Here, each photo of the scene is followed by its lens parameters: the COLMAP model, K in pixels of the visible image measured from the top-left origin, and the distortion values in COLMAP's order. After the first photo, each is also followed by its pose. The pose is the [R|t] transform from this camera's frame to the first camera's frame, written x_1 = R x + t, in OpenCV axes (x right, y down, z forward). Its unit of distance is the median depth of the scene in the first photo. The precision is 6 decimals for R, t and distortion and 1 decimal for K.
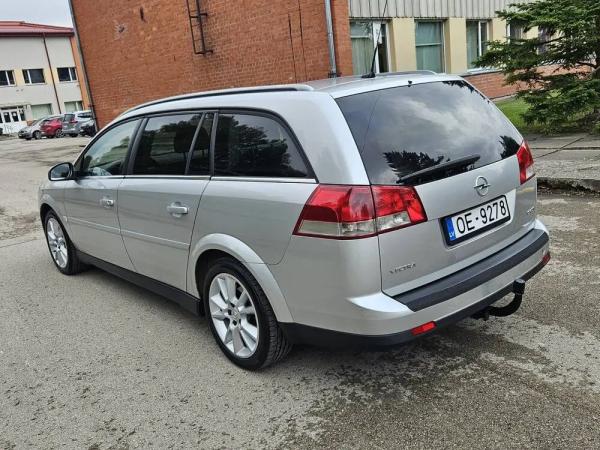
lens RADIAL K [[515.0, 0, 302.6], [0, 515.0, 225.1], [0, 0, 1]] dist [0.046657, -0.040827]
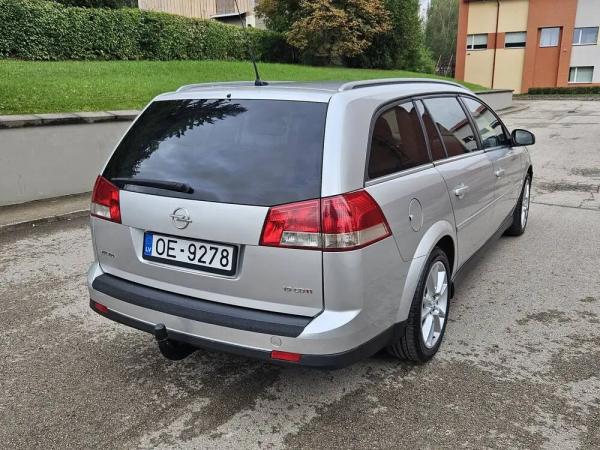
lens RADIAL K [[515.0, 0, 305.5], [0, 515.0, 228.3], [0, 0, 1]] dist [0.046657, -0.040827]
pose [[0.373889, 0.345050, -0.860899, 1.199359], [-0.263978, 0.929419, 0.257867, -0.346898], [0.889113, 0.130845, 0.438586, 0.771113]]
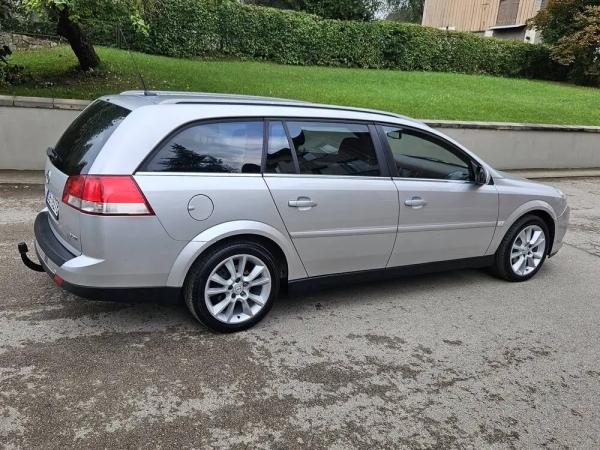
lens RADIAL K [[515.0, 0, 303.4], [0, 515.0, 226.4], [0, 0, 1]] dist [0.046657, -0.040827]
pose [[-0.119869, 0.354289, -0.927422, 1.564902], [-0.308207, 0.874722, 0.373992, -0.677161], [0.943737, 0.330667, 0.004342, 1.636996]]
